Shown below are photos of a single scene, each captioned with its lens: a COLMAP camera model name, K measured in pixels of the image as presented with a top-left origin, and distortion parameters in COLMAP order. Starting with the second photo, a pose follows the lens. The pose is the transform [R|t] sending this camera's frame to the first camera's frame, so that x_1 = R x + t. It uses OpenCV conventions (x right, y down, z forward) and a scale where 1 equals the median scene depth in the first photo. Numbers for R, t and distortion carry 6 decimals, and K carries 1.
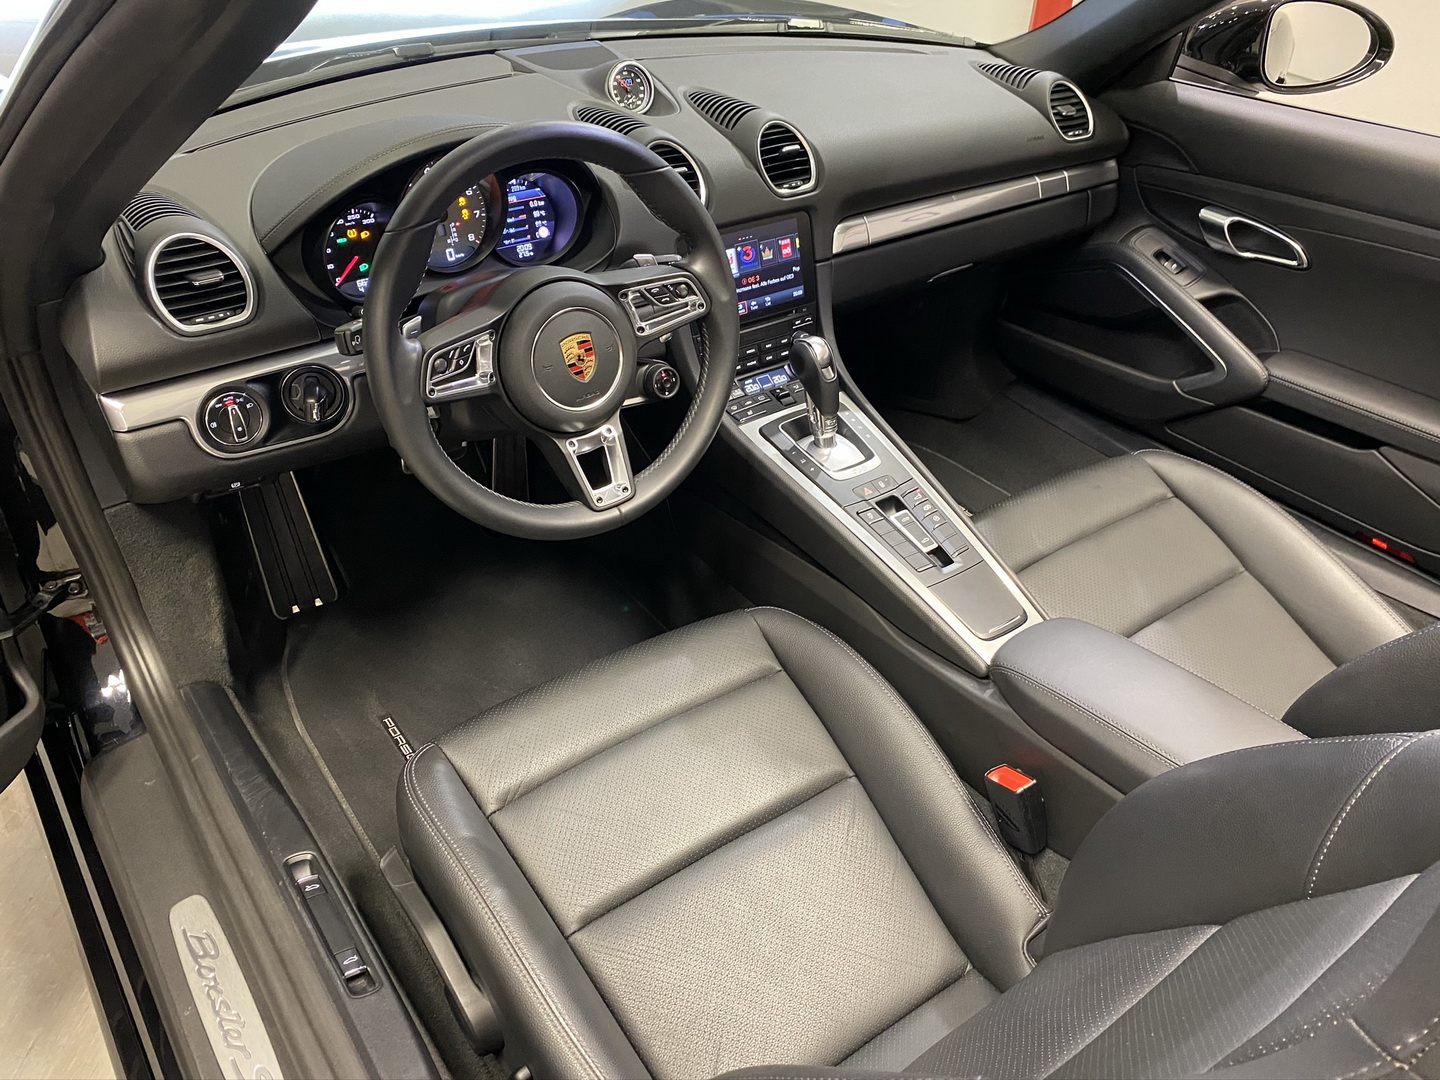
lens RADIAL K [[1093.0, 0, 720.0], [0, 1093.0, 540.0], [0, 0, 1]] dist [0.011758, 0.000012]
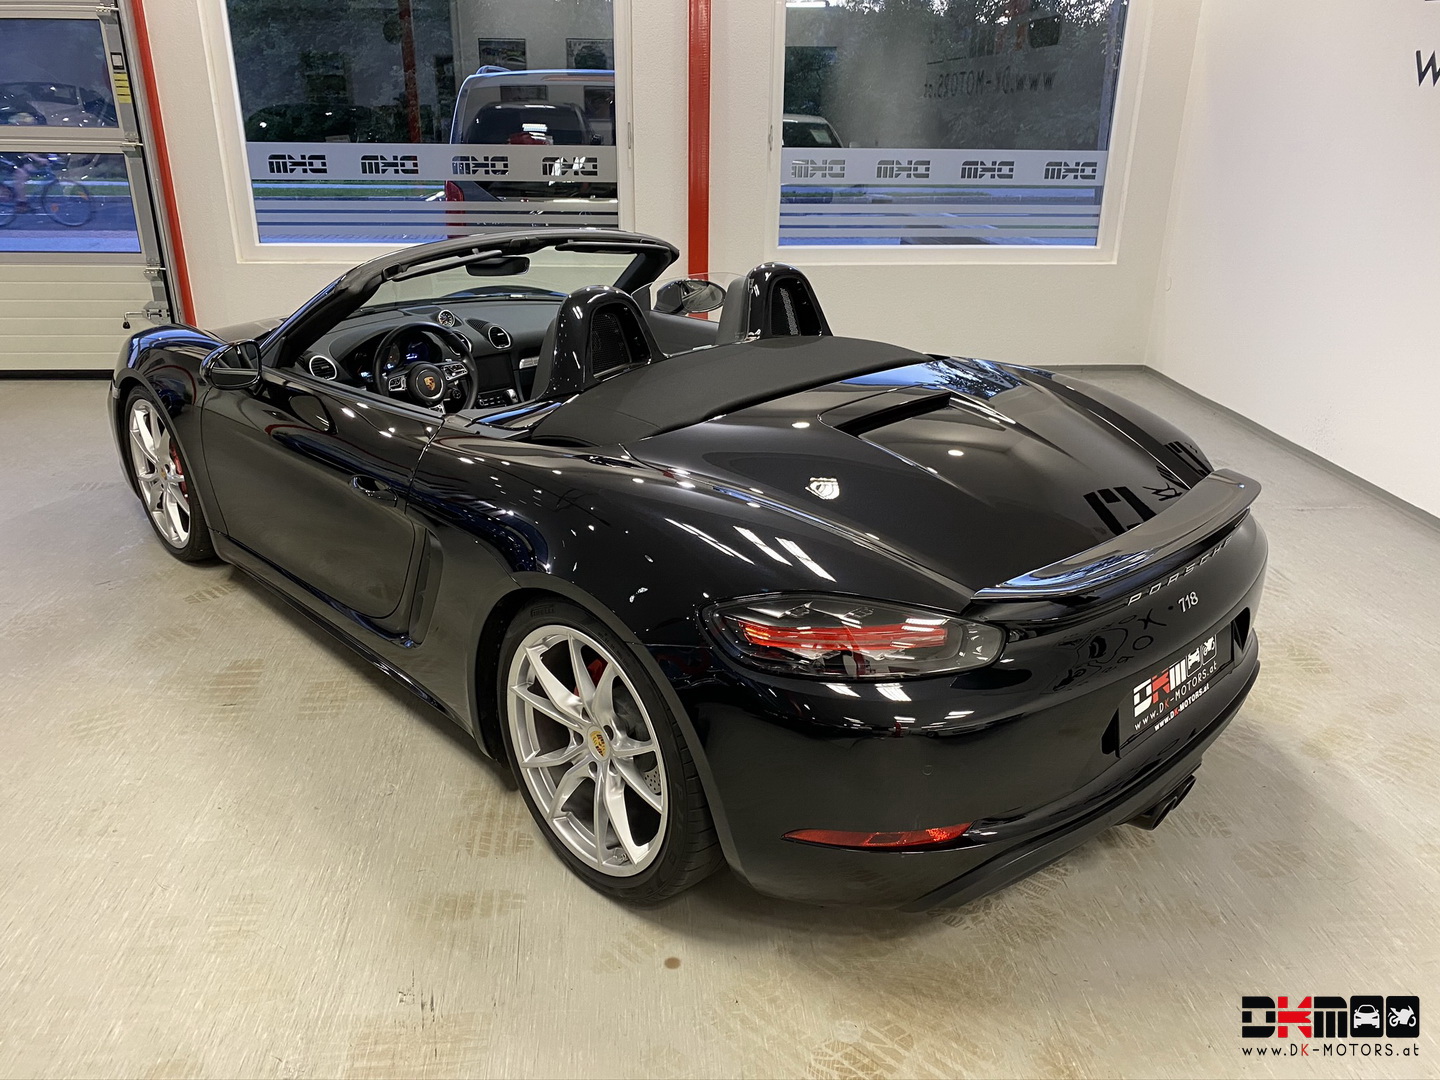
lens RADIAL K [[1093.0, 0, 720.0], [0, 1093.0, 540.0], [0, 0, 1]] dist [0.011758, 0.000012]
pose [[0.989819, -0.067594, 0.125254, 0.248302], [0.093512, 0.972286, -0.214279, 0.900663], [-0.107298, 0.223811, 0.968708, -1.868193]]
